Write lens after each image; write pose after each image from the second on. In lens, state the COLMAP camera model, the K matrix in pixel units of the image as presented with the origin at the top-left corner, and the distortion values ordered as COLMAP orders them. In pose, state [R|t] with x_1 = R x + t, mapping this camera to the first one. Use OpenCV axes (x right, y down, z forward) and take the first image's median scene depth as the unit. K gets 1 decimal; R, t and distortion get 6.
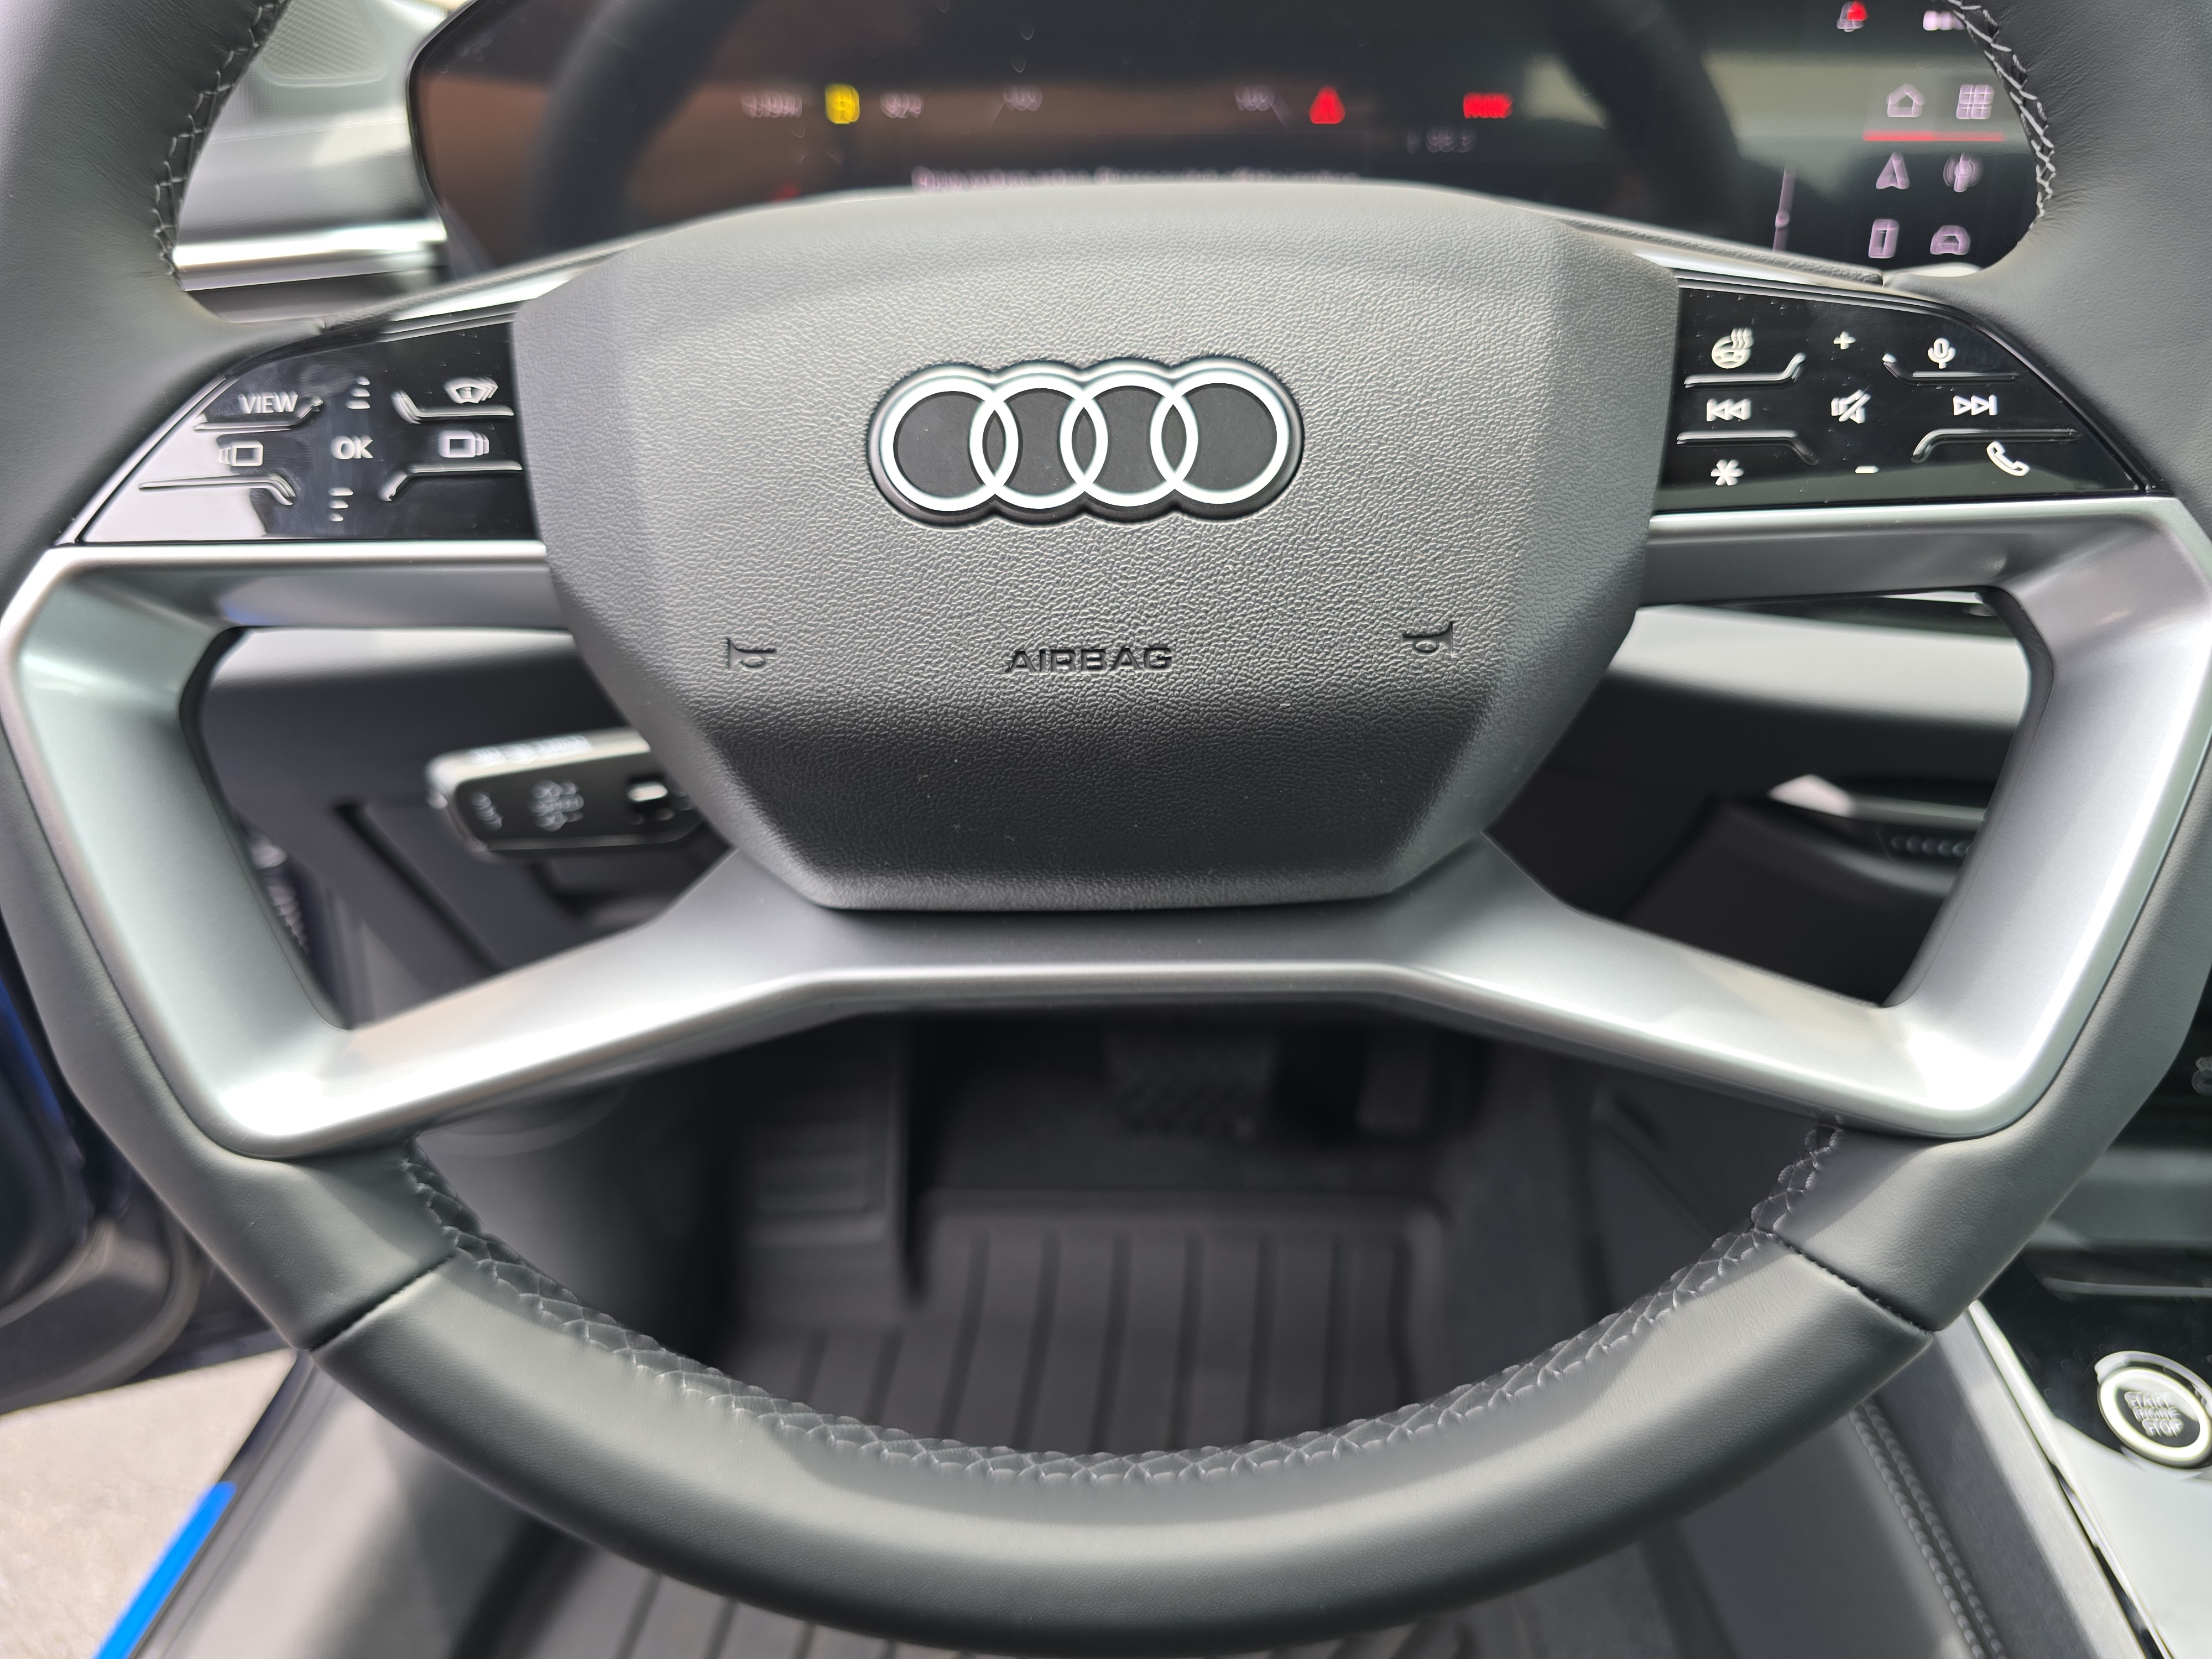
lens RADIAL K [[1557.6, 0, 1133.4], [0, 1557.6, 853.8], [0, 0, 1]] dist [0.045371, -0.045406]
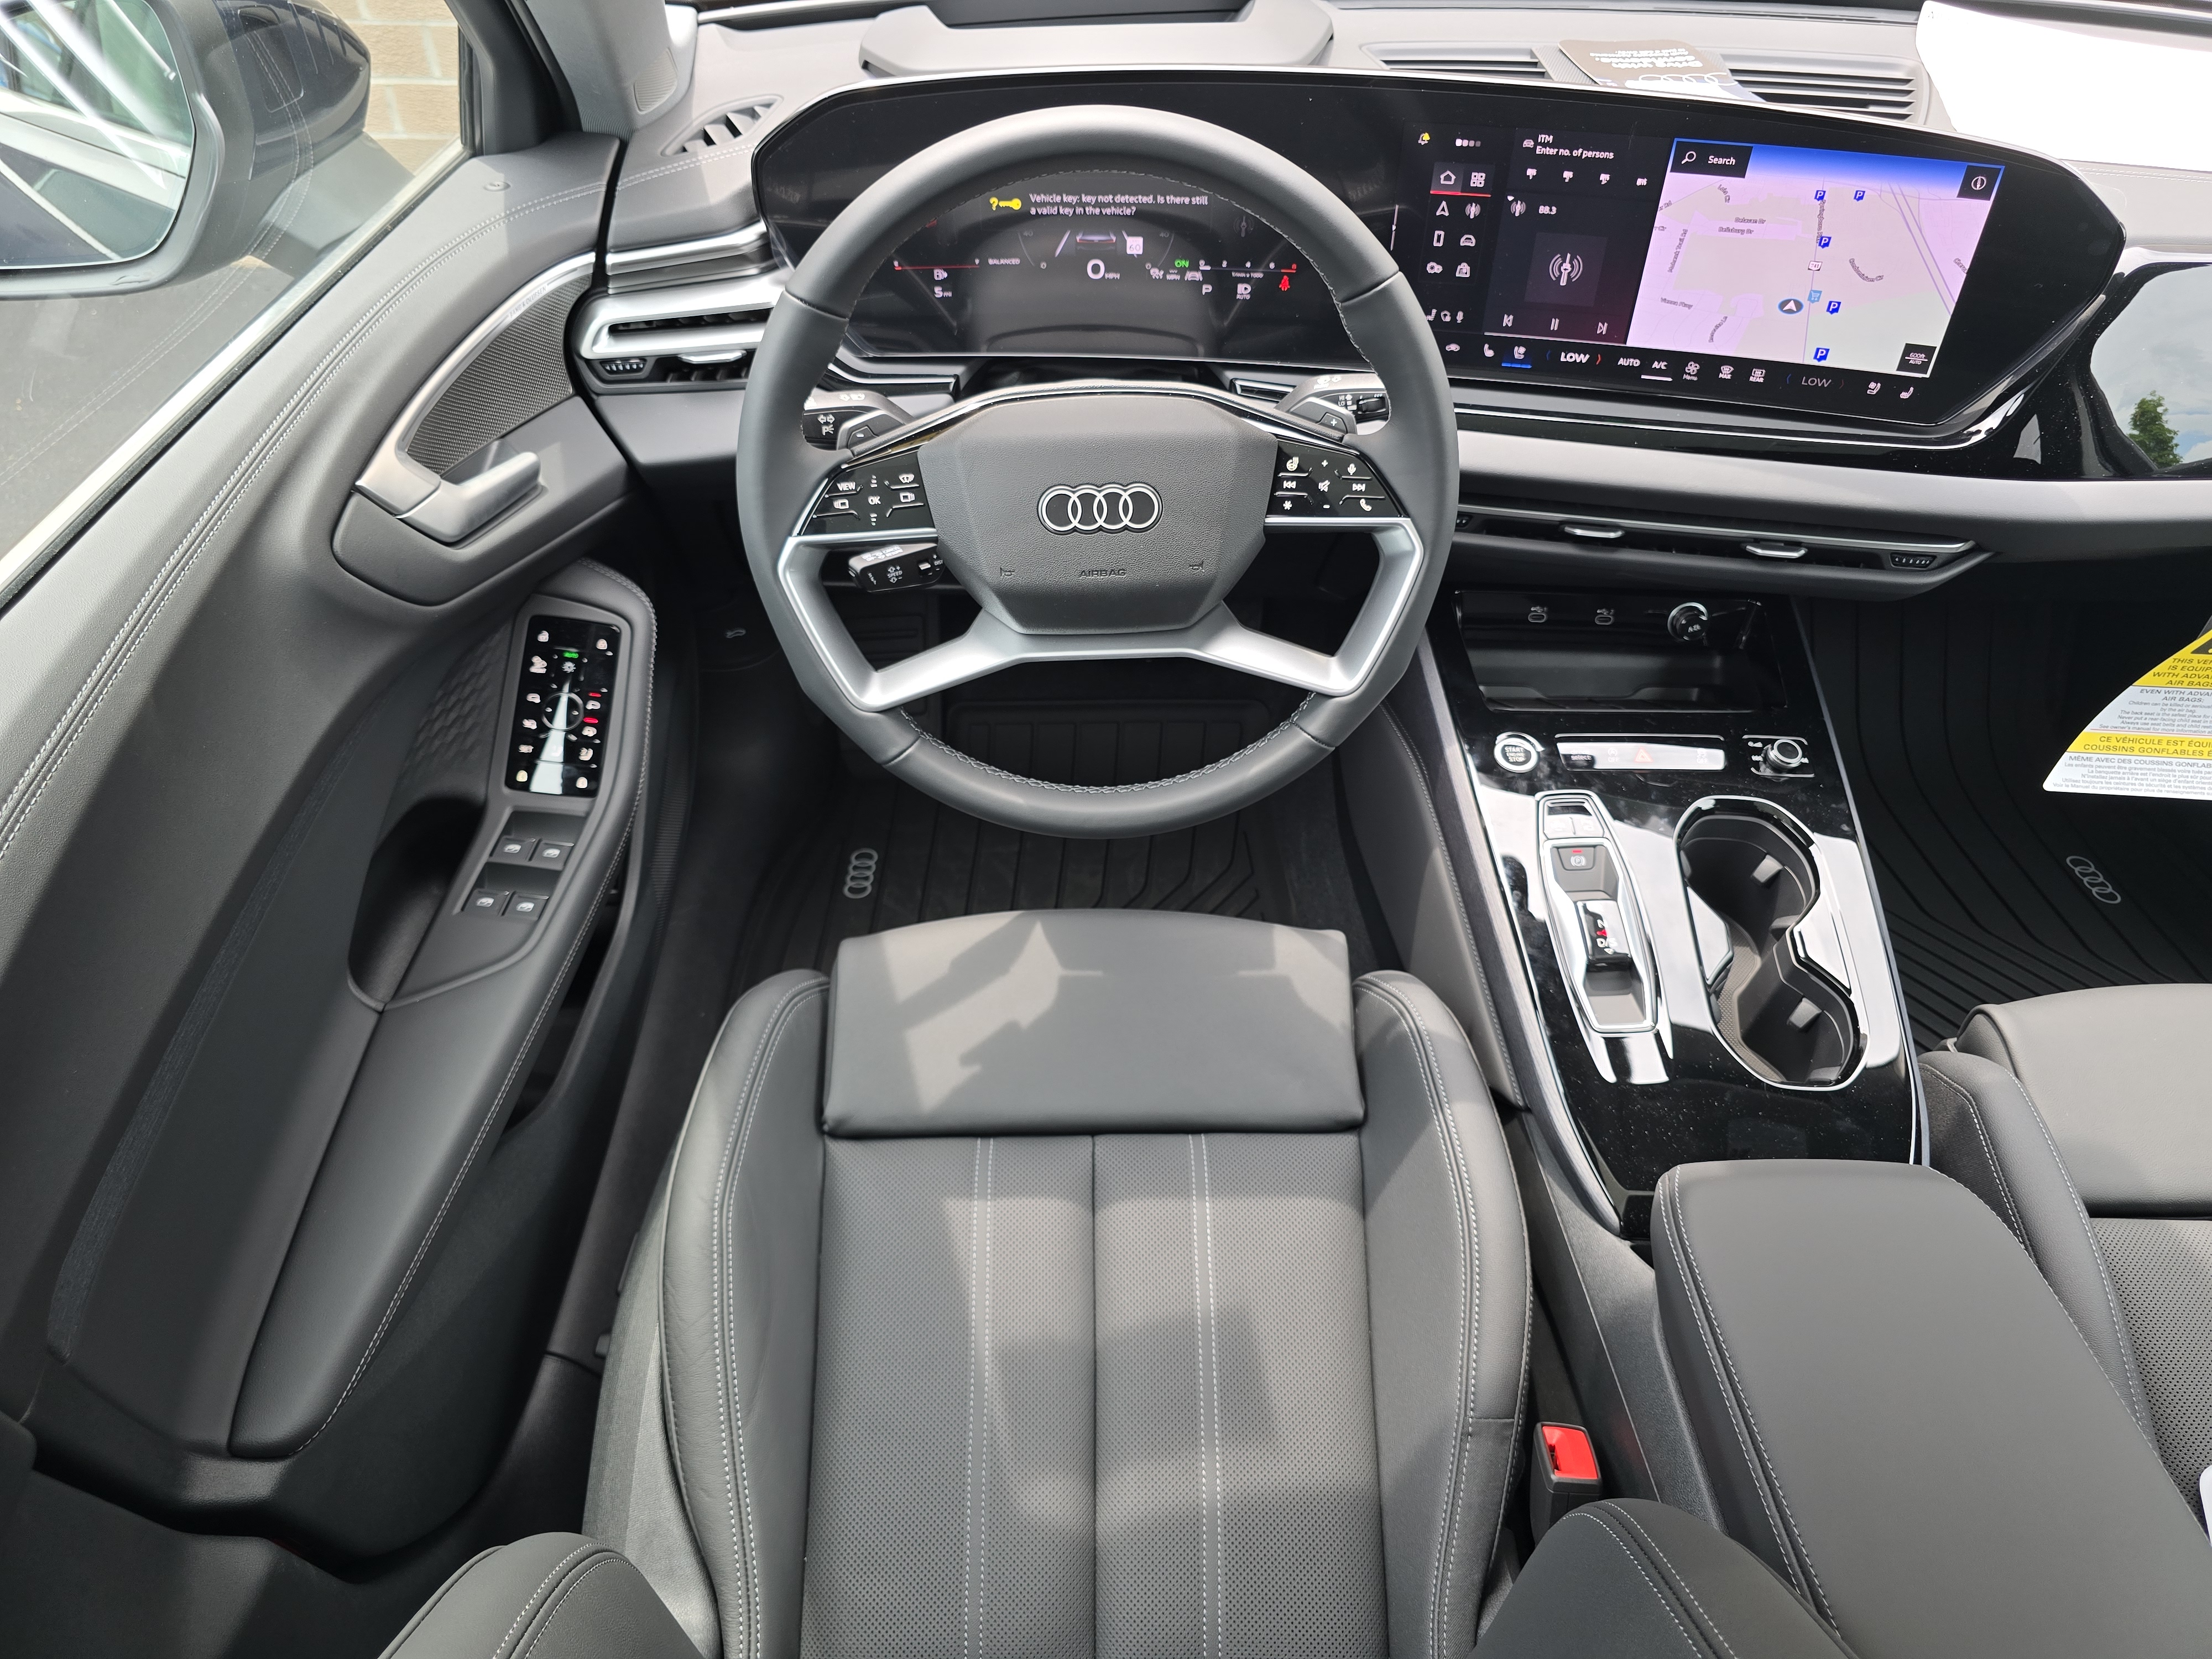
lens RADIAL K [[1557.6, 0, 1119.3], [0, 1557.6, 833.8], [0, 0, 1]] dist [0.045371, -0.045406]
pose [[0.998468, -0.026406, 0.048632, -0.167500], [0.008708, 0.942831, 0.333156, -0.697966], [-0.054649, -0.332222, 0.941617, -2.380568]]
